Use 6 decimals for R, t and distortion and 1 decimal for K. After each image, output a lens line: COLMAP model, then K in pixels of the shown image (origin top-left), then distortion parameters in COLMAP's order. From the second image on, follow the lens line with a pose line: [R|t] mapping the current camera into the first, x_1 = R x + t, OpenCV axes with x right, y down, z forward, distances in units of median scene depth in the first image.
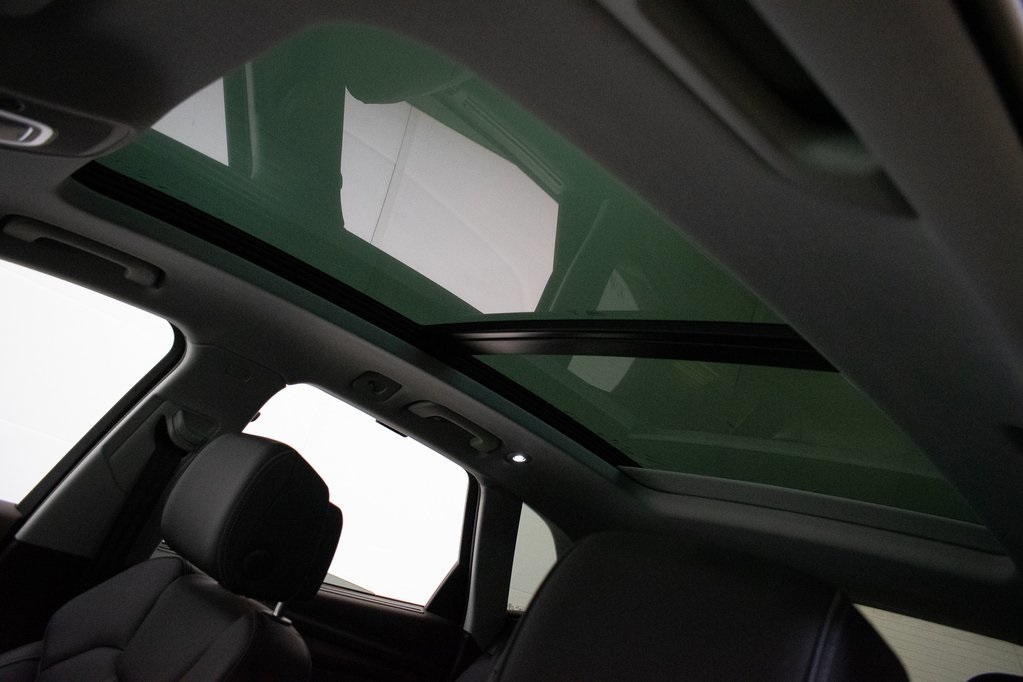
lens RADIAL K [[790.1, 0, 513.7], [0, 790.1, 323.2], [0, 0, 1]] dist [-0.094074, -0.004293]
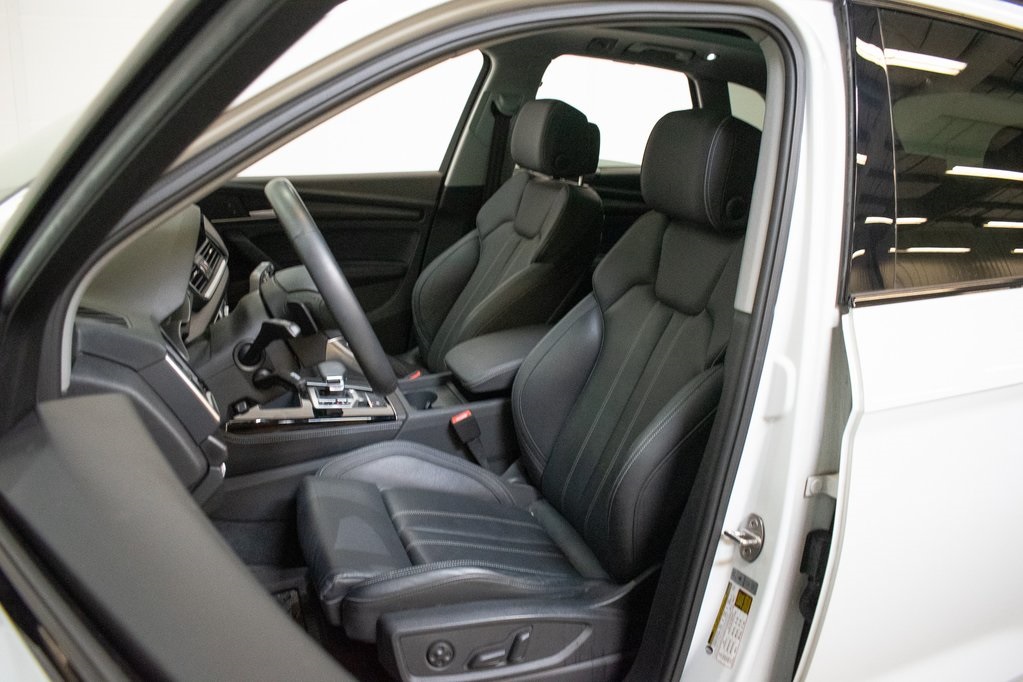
lens RADIAL K [[790.1, 0, 513.7], [0, 790.1, 323.2], [0, 0, 1]] dist [-0.094074, -0.004293]
pose [[0.883915, -0.154360, -0.441437, 0.330137], [0.348609, 0.846693, 0.401974, -0.166918], [0.311713, -0.509200, 0.802216, -0.744939]]
